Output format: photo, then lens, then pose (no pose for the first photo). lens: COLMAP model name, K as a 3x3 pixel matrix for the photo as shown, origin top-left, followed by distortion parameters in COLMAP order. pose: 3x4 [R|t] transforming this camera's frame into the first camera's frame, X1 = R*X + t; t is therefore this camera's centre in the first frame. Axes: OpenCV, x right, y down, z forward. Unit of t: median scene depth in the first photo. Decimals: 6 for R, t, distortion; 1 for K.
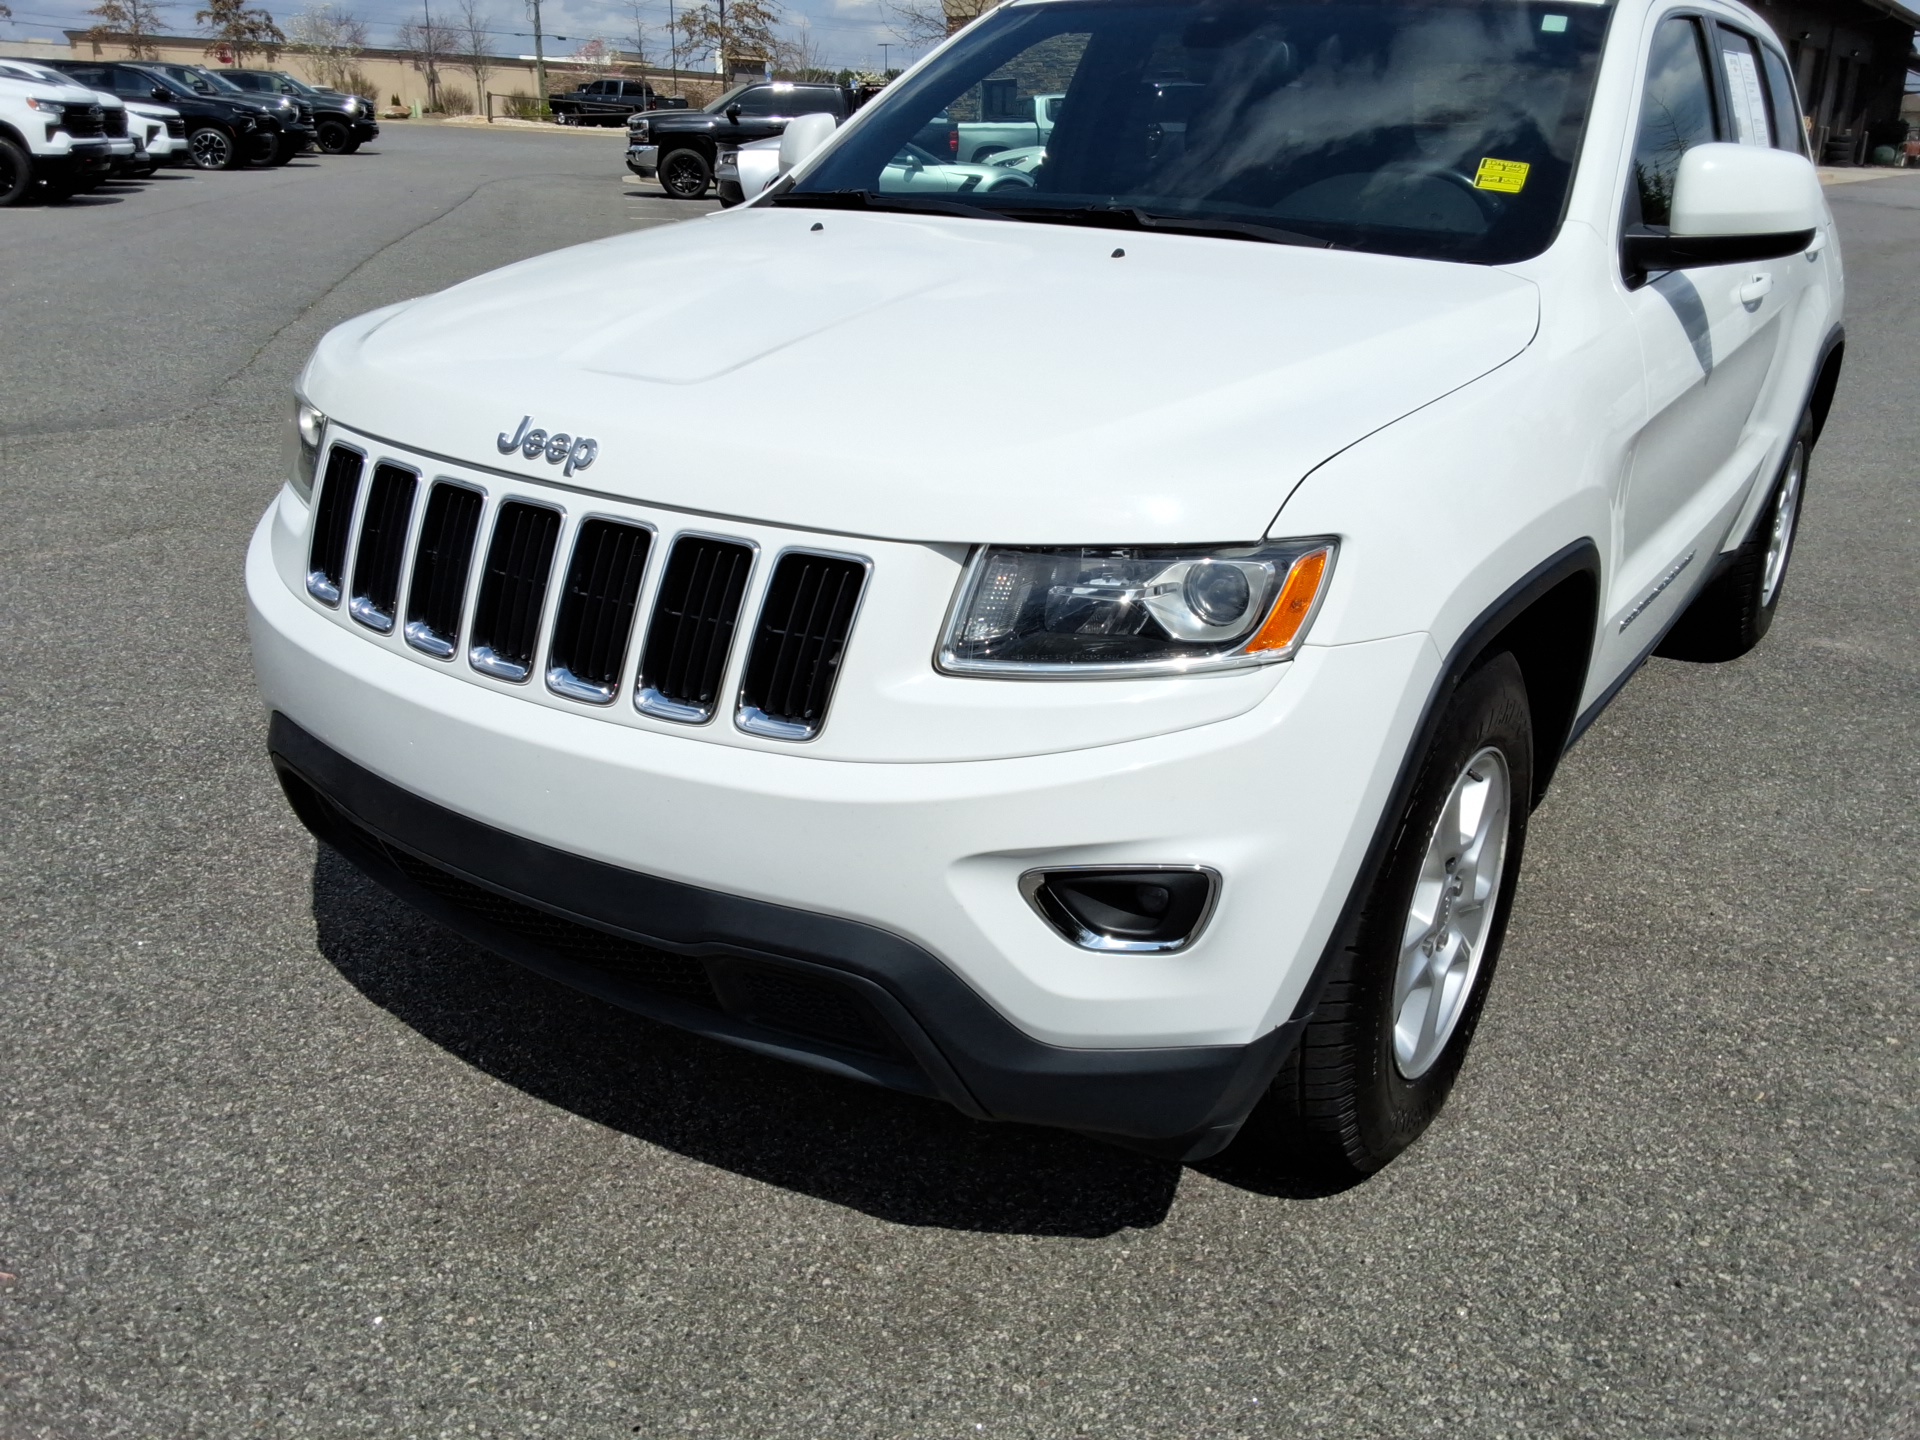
lens RADIAL K [[1553.8, 0, 974.0], [0, 1553.8, 679.2], [0, 0, 1]] dist [0.102994, -0.161263]
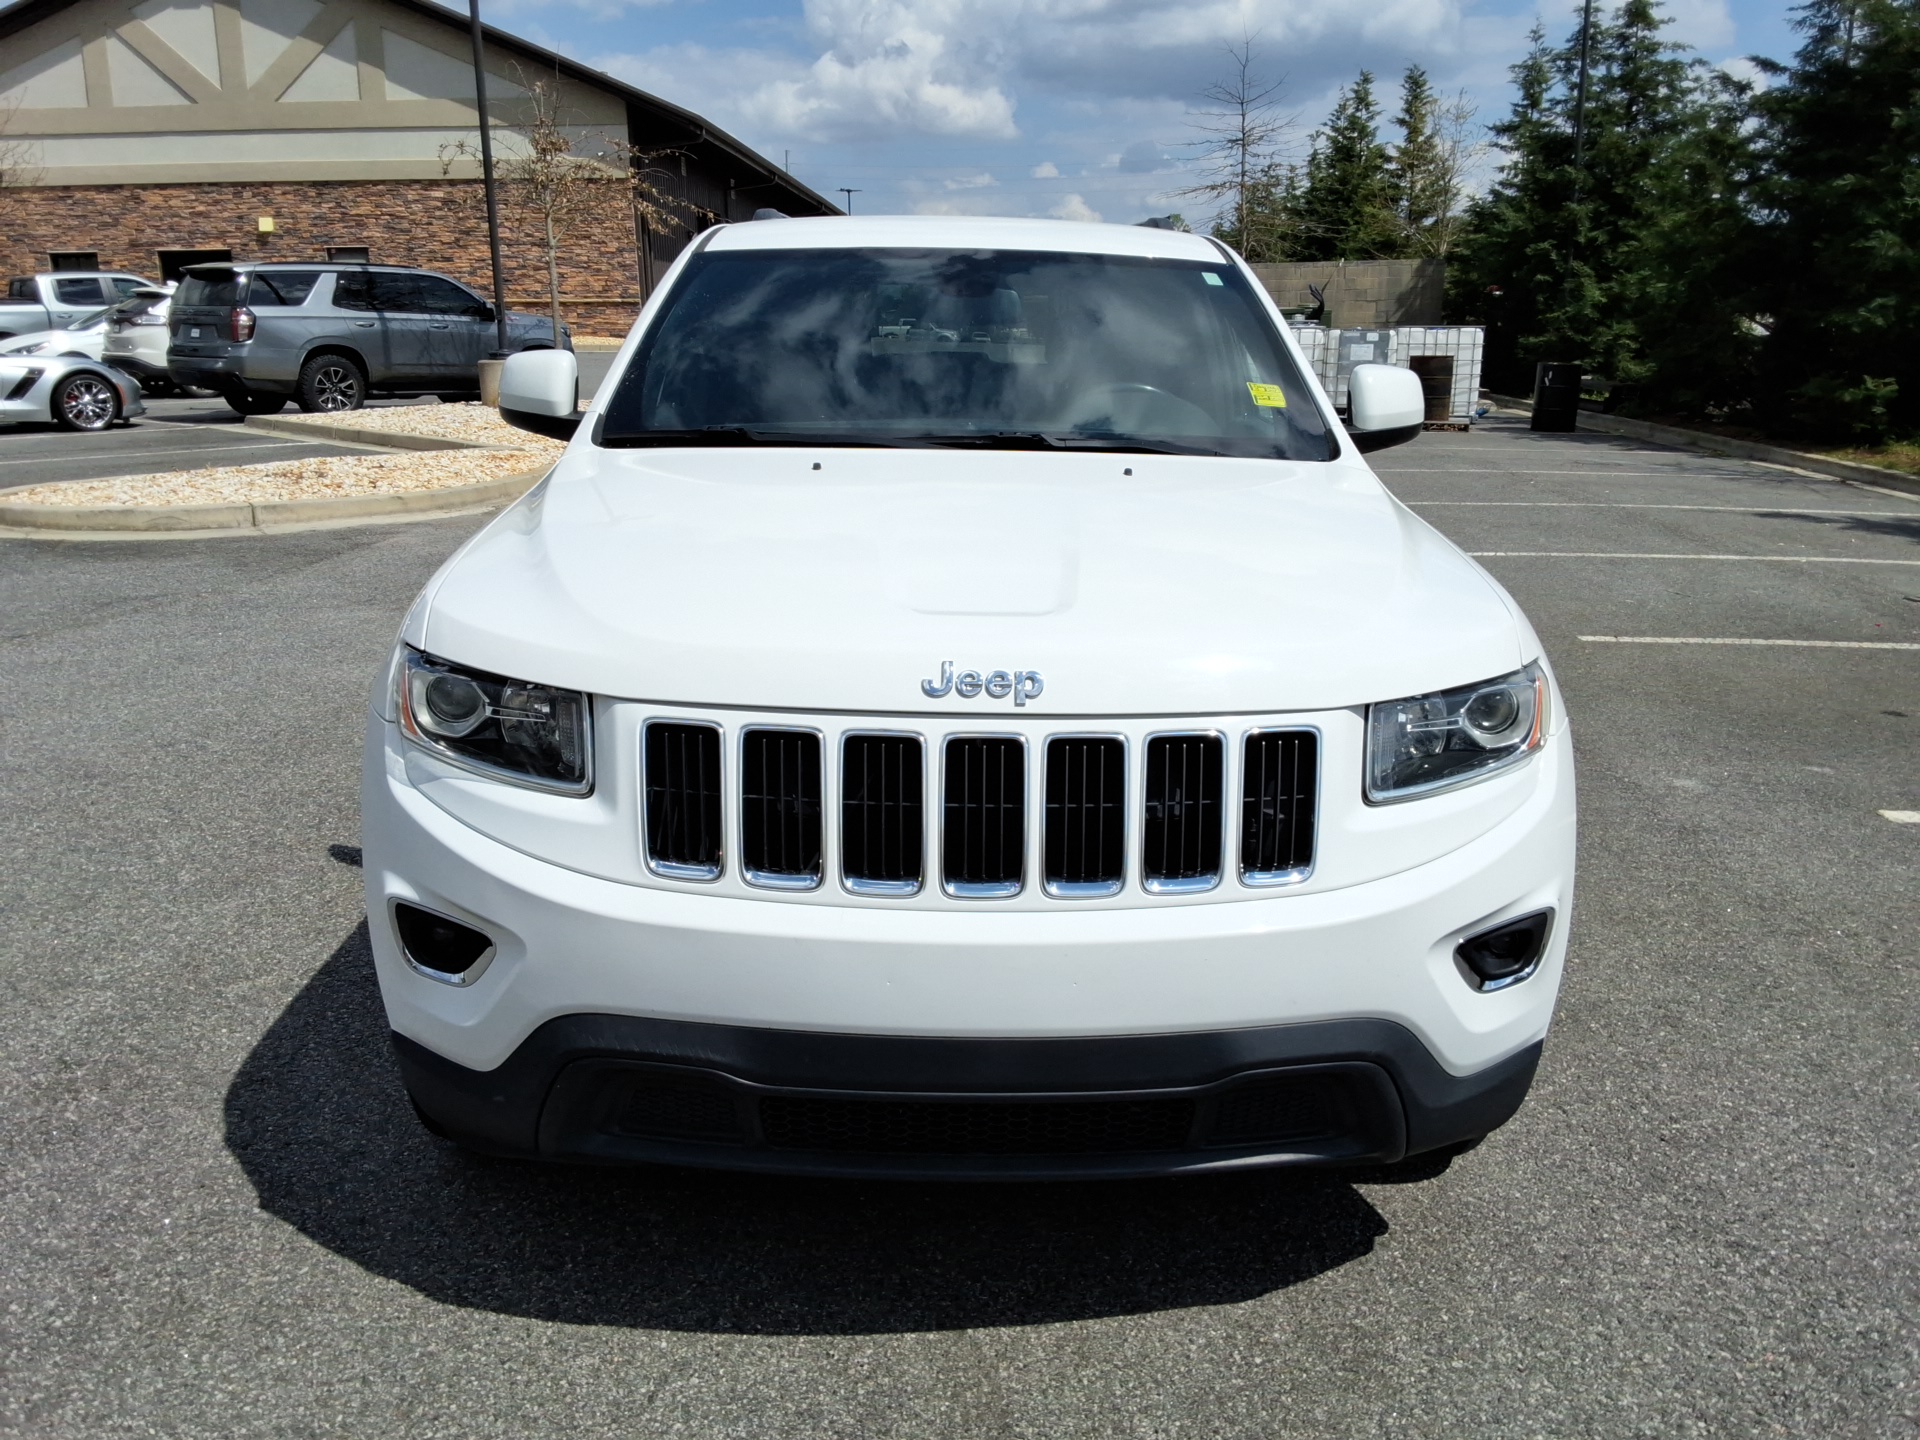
lens RADIAL K [[1553.8, 0, 974.0], [0, 1553.8, 679.2], [0, 0, 1]] dist [0.102994, -0.161263]
pose [[0.826827, -0.150887, 0.541840, -0.927384], [0.204428, 0.978081, -0.039582, -0.116240], [-0.523991, 0.143495, 0.839549, 0.074351]]
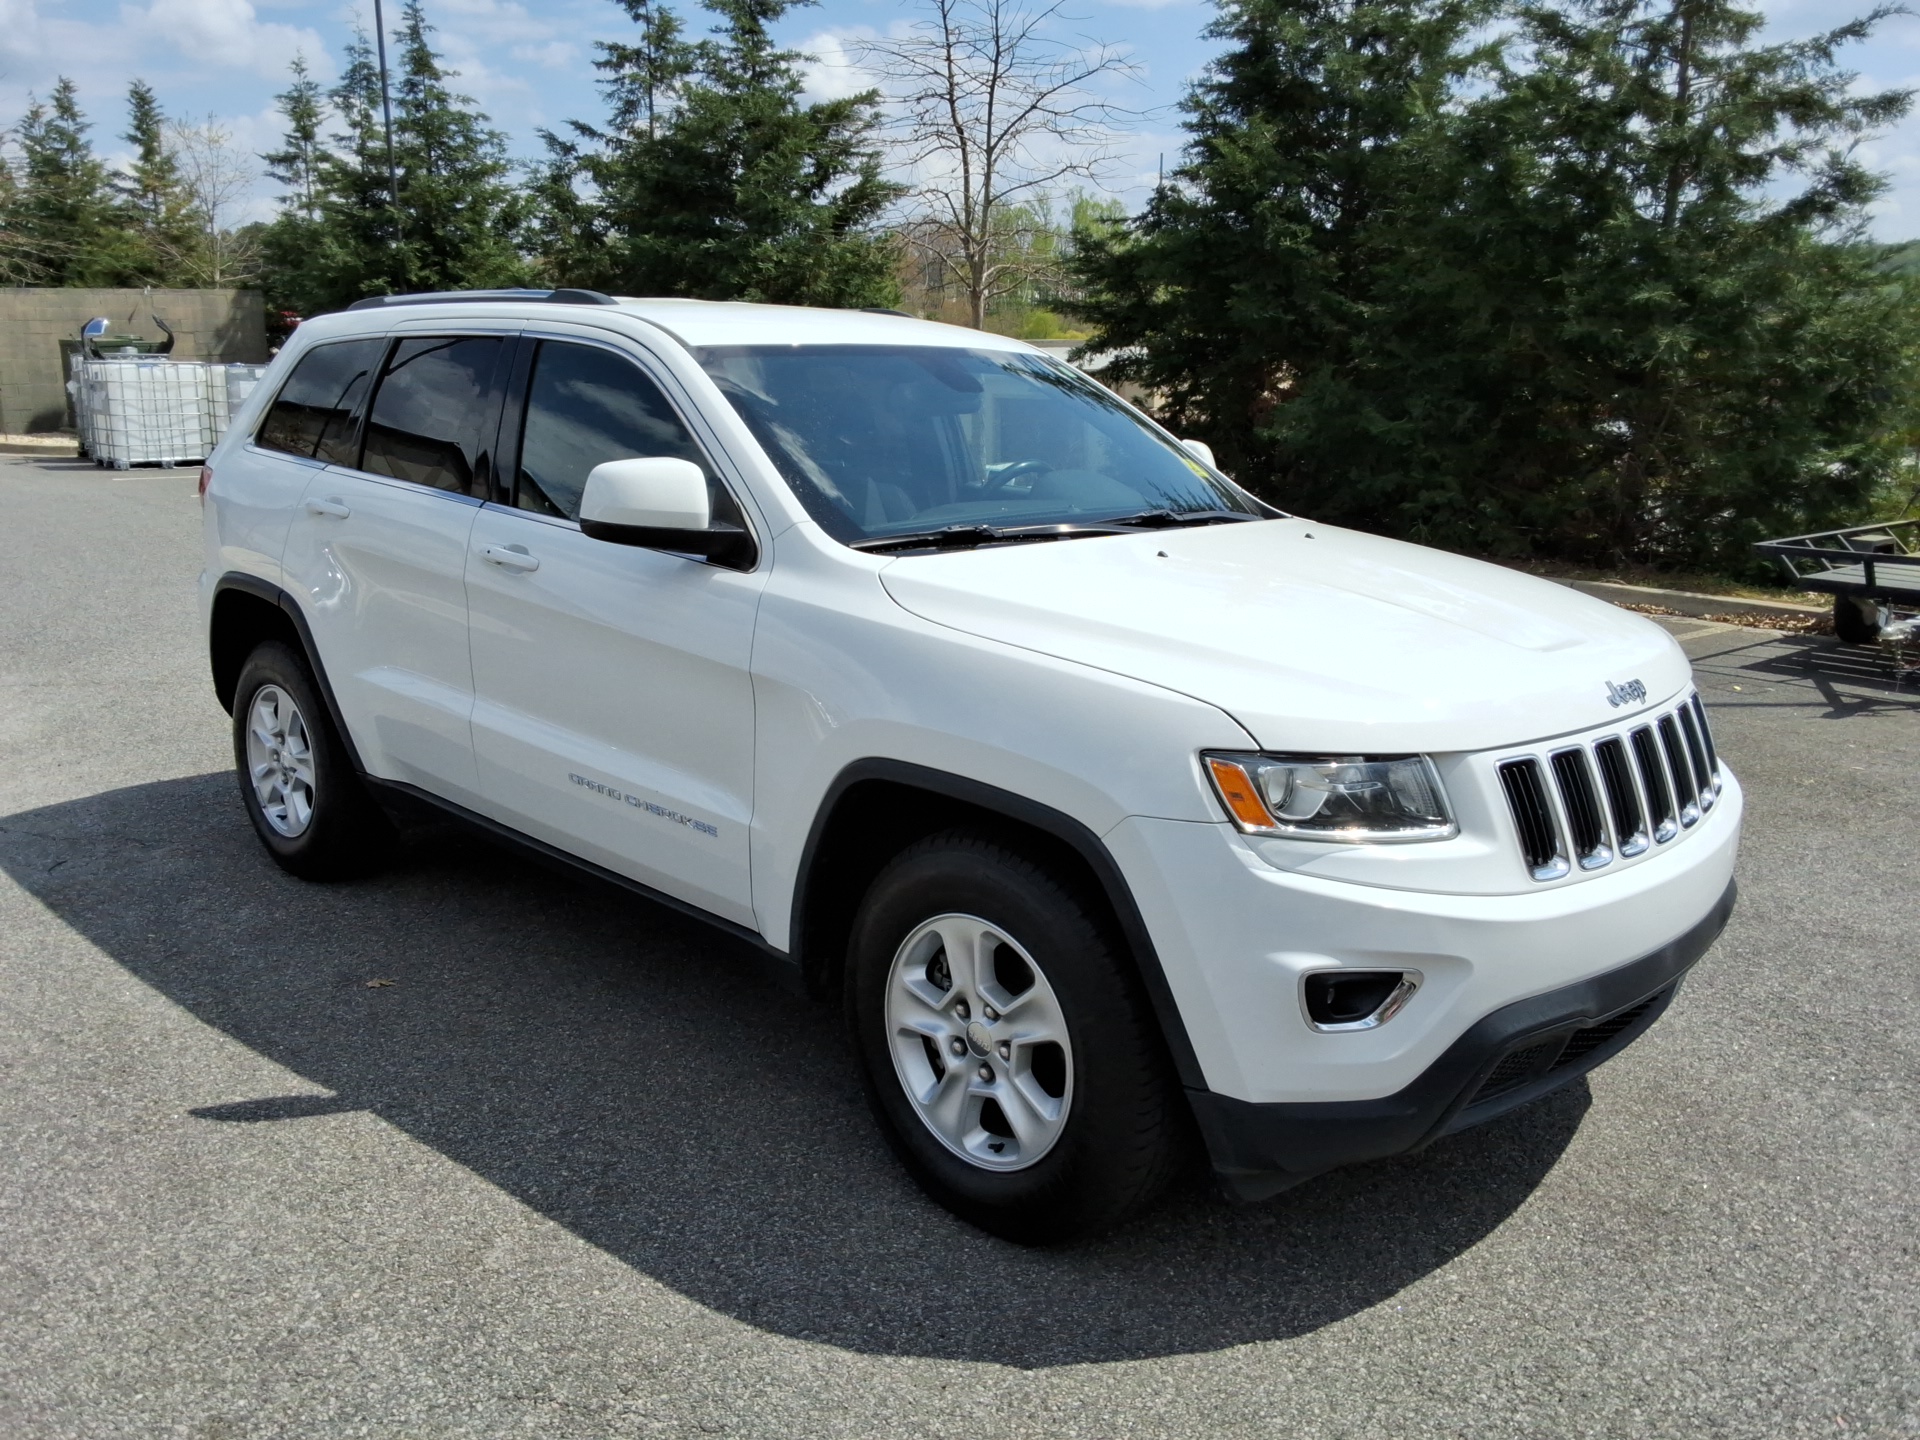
lens RADIAL K [[1553.8, 0, 974.0], [0, 1553.8, 679.2], [0, 0, 1]] dist [0.102994, -0.161263]
pose [[0.182101, -0.227883, 0.956508, -1.966617], [0.324404, 0.932230, 0.160339, -0.641922], [-0.928225, 0.281097, 0.243686, 1.277879]]
